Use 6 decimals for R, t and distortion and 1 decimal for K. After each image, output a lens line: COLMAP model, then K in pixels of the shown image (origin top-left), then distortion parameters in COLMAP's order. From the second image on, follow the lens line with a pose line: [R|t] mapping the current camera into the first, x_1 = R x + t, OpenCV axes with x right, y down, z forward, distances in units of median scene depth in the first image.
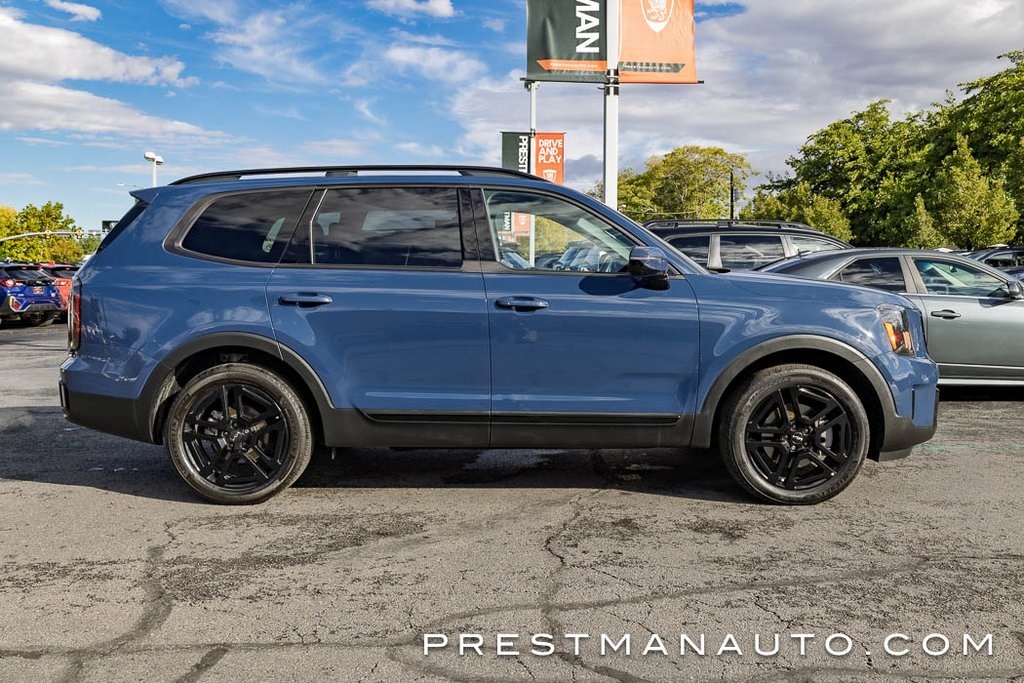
lens RADIAL K [[981.0, 0, 512.0], [0, 981.0, 341.5], [0, 0, 1]] dist [-0.005667, -0.001713]
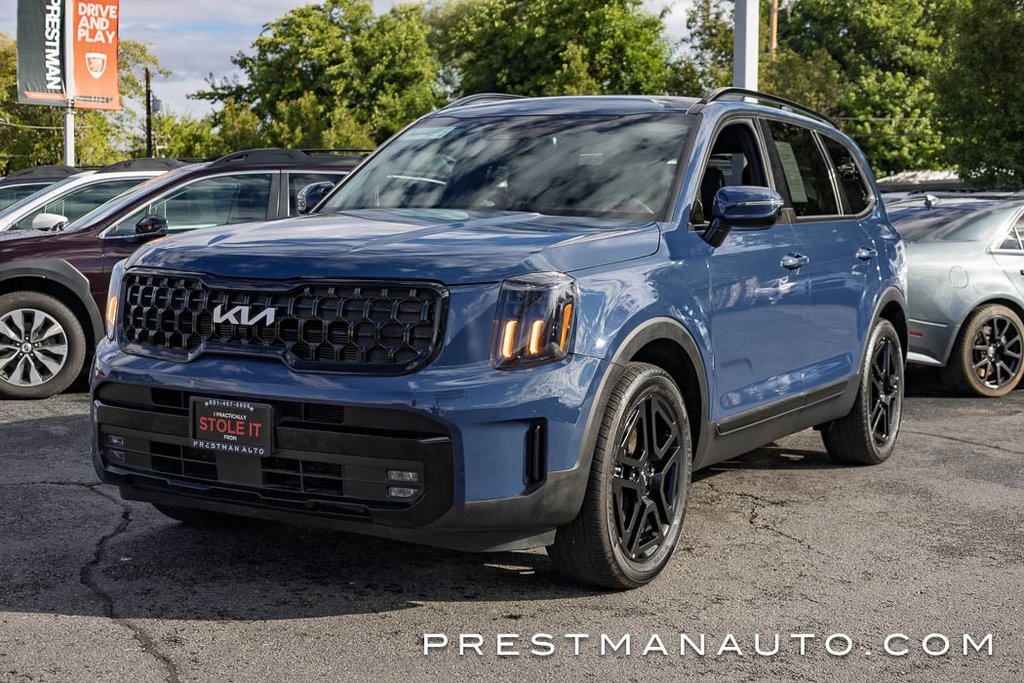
lens RADIAL K [[1503.9, 0, 512.0], [0, 1503.9, 341.5], [0, 0, 1]] dist [-0.047264, 0.018912]
pose [[0.812710, -0.038308, 0.581408, -0.183190], [0.033698, 0.999256, 0.018736, -0.002767], [-0.581693, 0.004365, 0.813397, 0.056206]]
